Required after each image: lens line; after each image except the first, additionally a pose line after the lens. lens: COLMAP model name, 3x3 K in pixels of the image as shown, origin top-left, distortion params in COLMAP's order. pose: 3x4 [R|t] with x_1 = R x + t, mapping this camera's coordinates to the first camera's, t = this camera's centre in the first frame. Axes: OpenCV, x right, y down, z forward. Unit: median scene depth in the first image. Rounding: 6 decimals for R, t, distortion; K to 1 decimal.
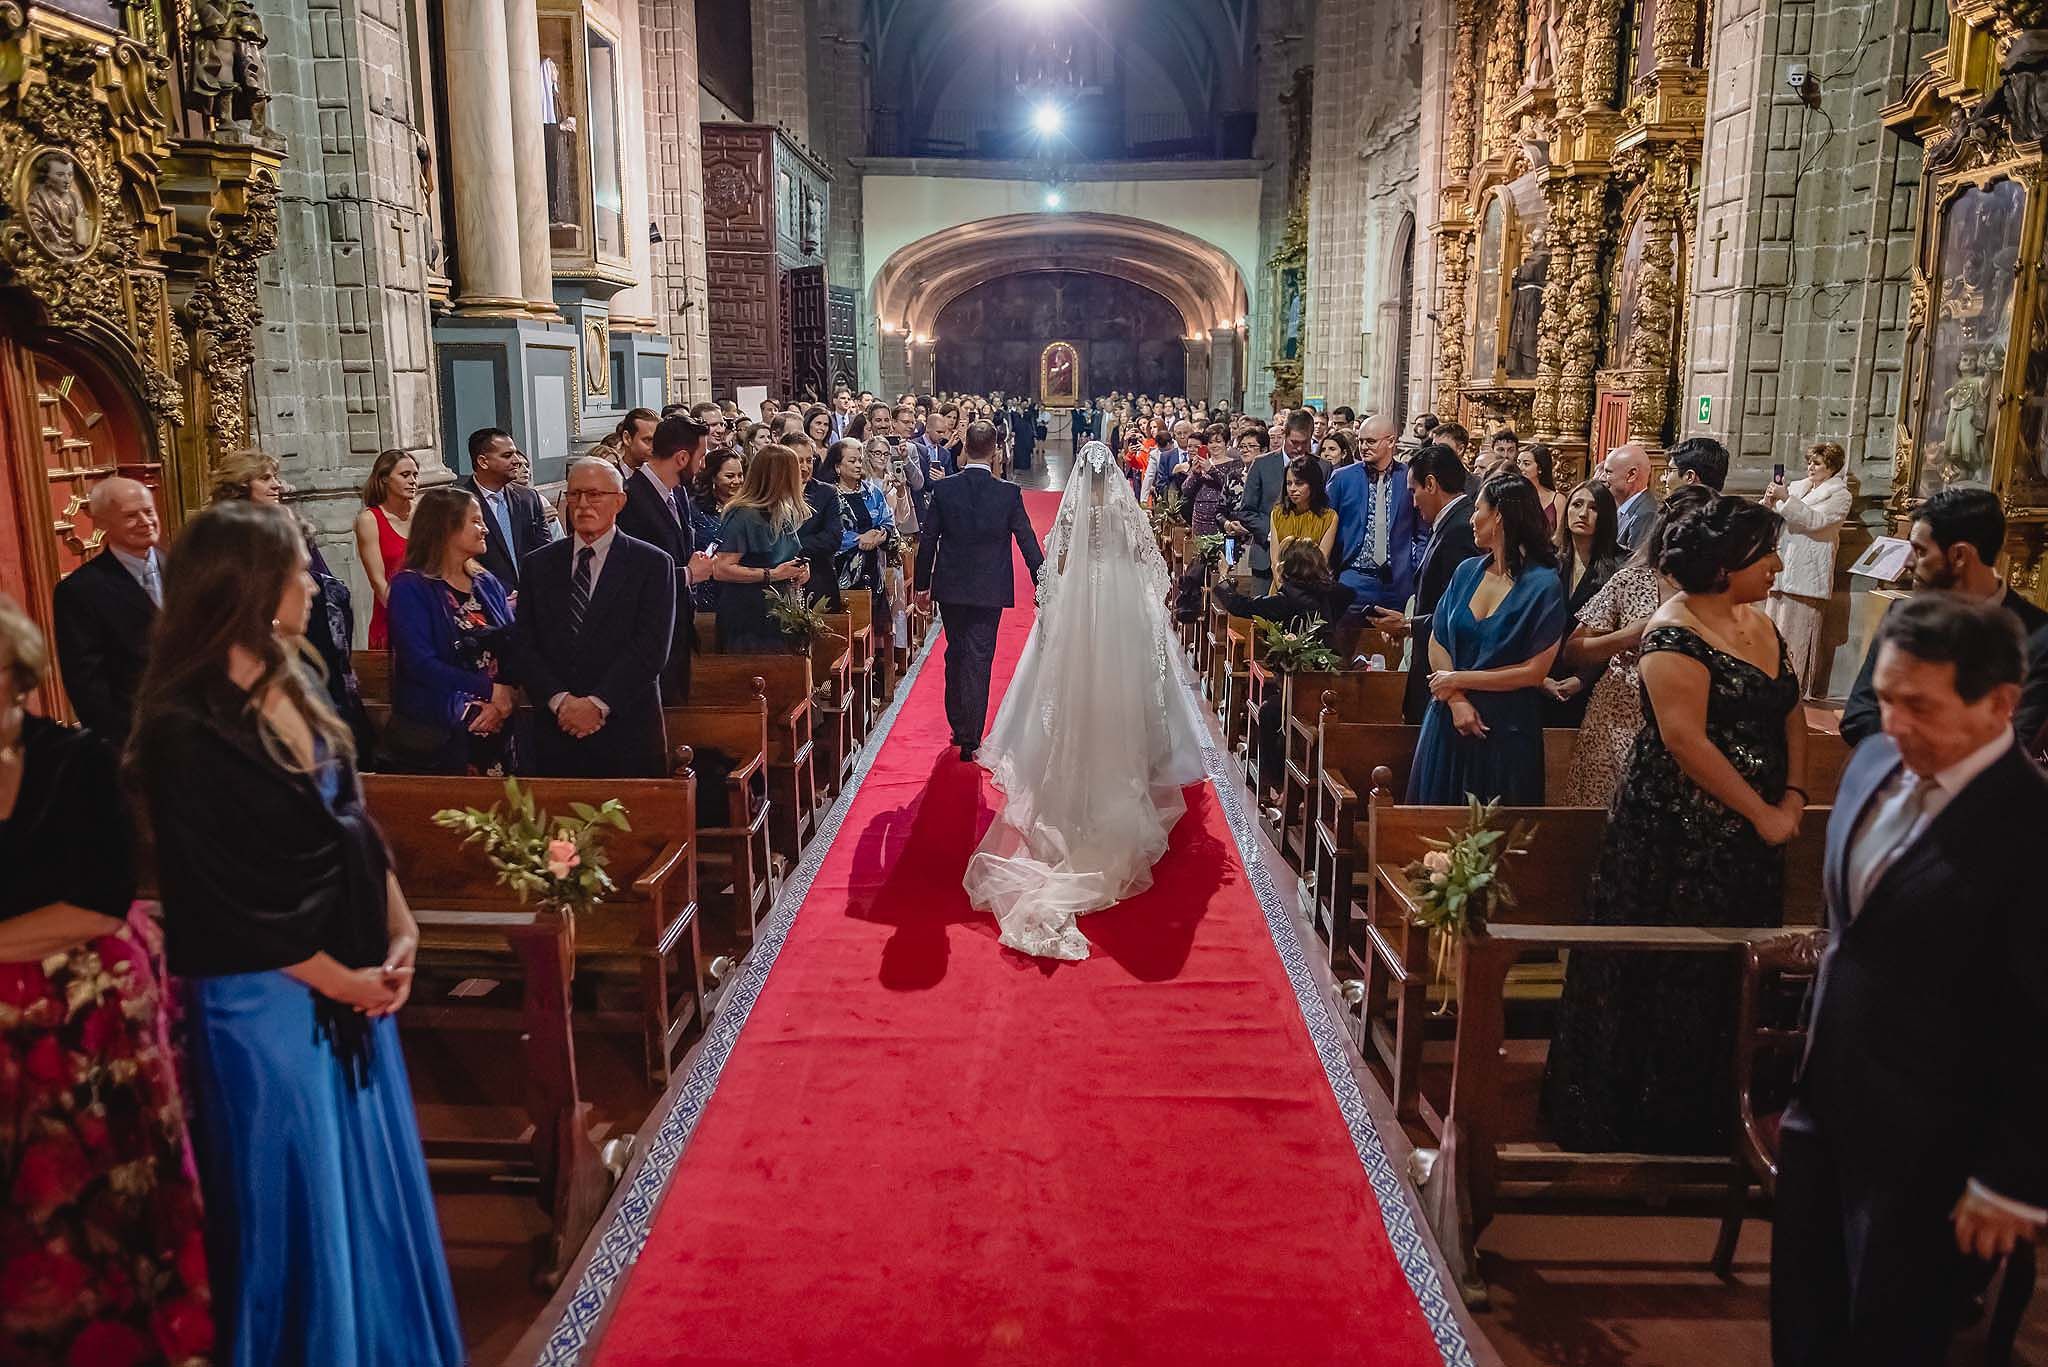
lens RADIAL K [[1402.4, 0, 1015.1], [0, 1402.4, 687.2], [0, 0, 1]] dist [-0.051795, 0.032443]
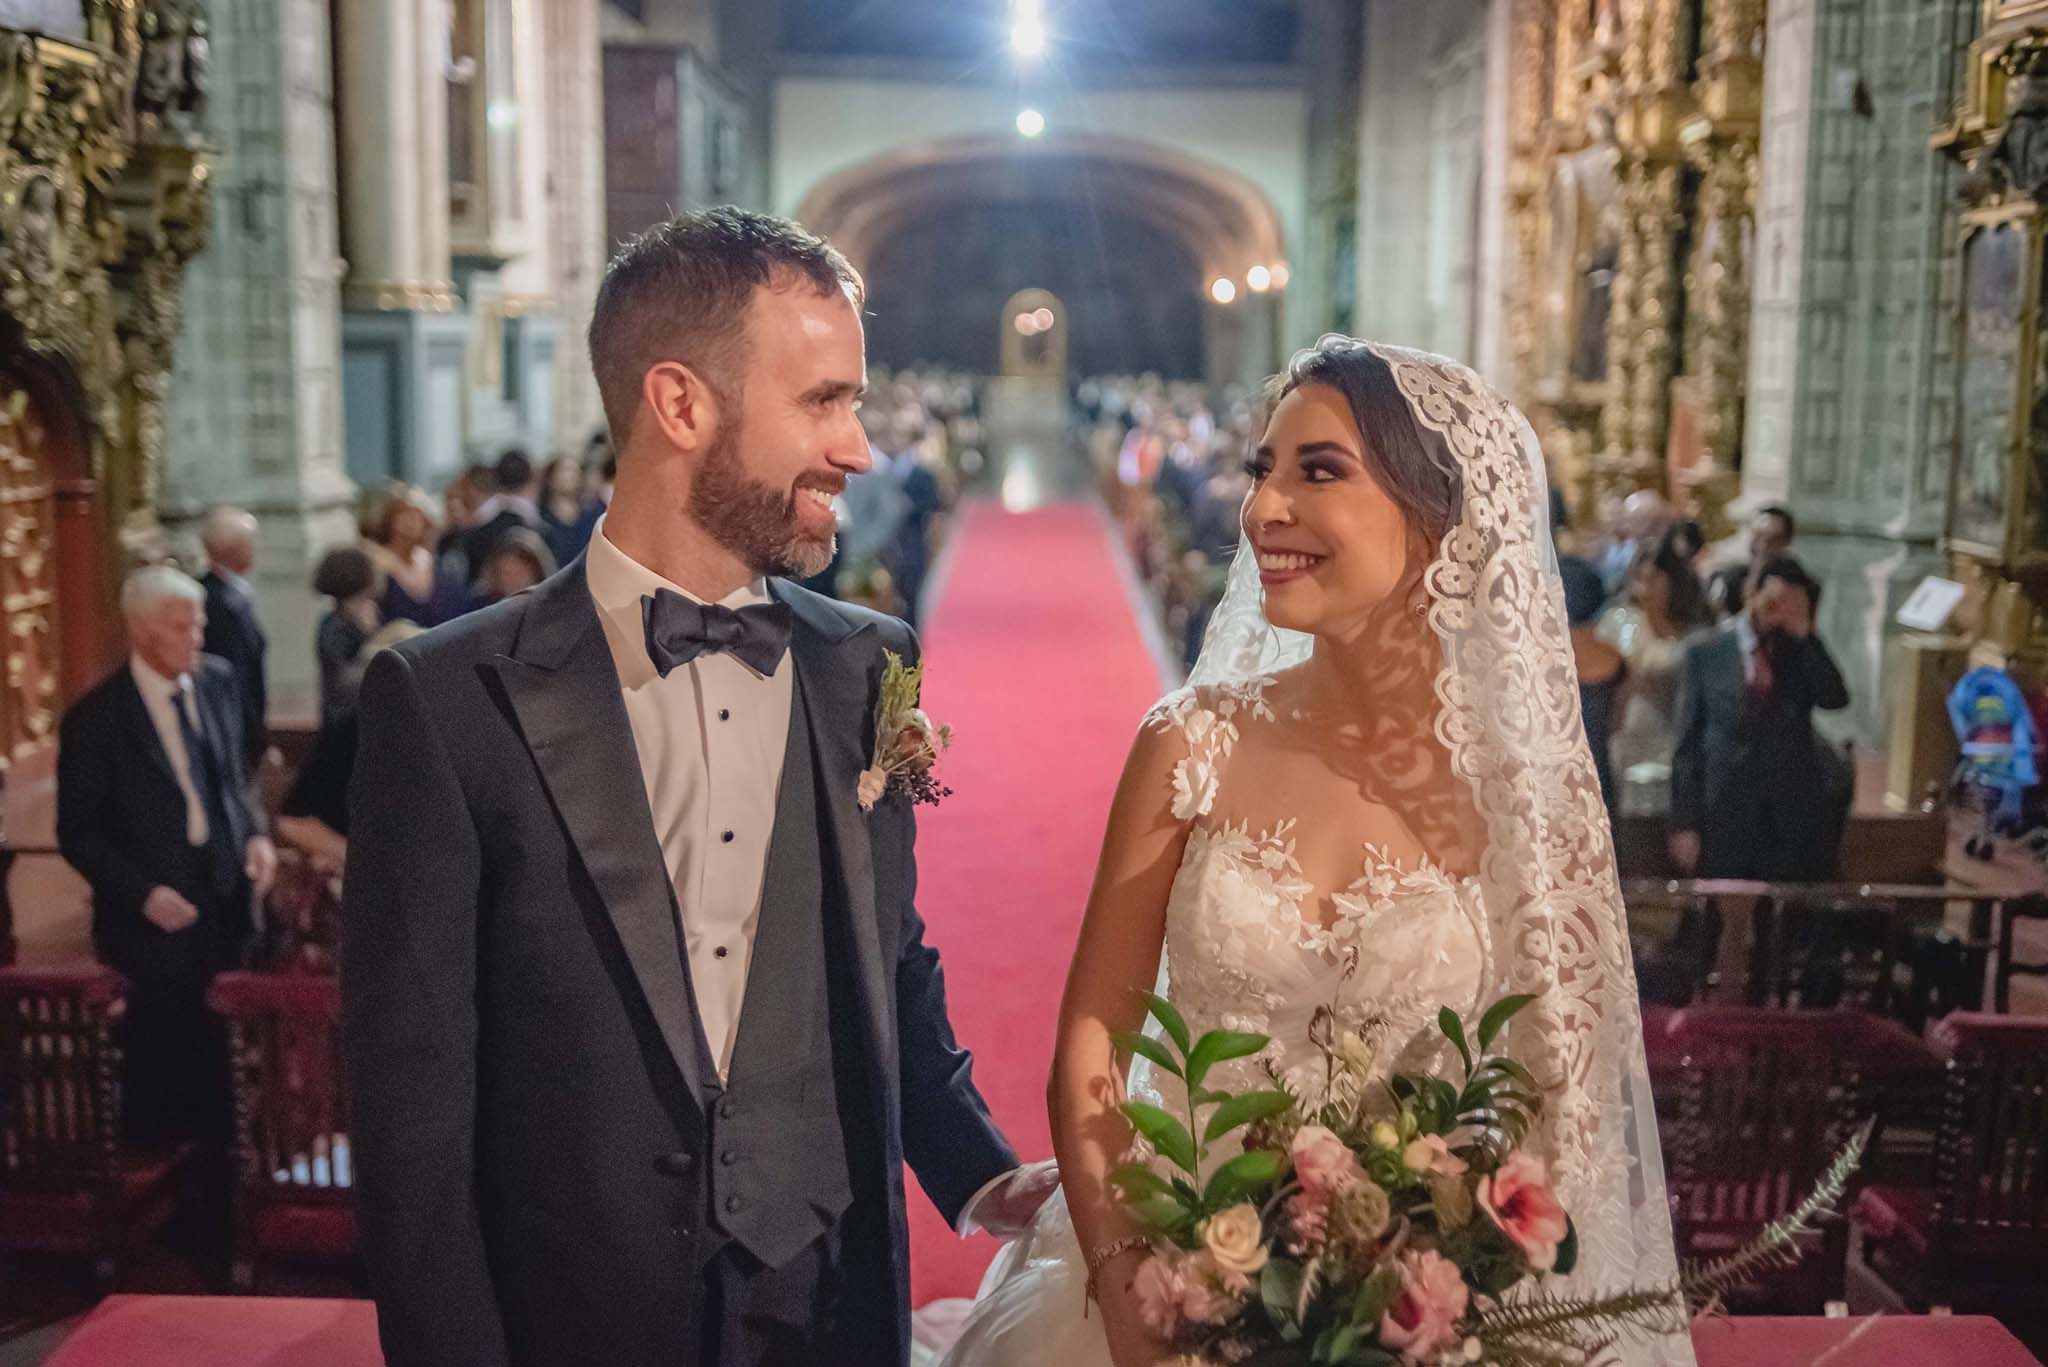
lens RADIAL K [[2082.8, 0, 1024.0], [0, 2082.8, 683.5], [0, 0, 1]] dist [-0.170887, 0.319896]
pose [[0.999477, 0.009564, 0.030885, -0.025651], [-0.008147, 0.998922, -0.045692, 0.026690], [-0.031288, 0.045416, 0.998478, -0.336459]]
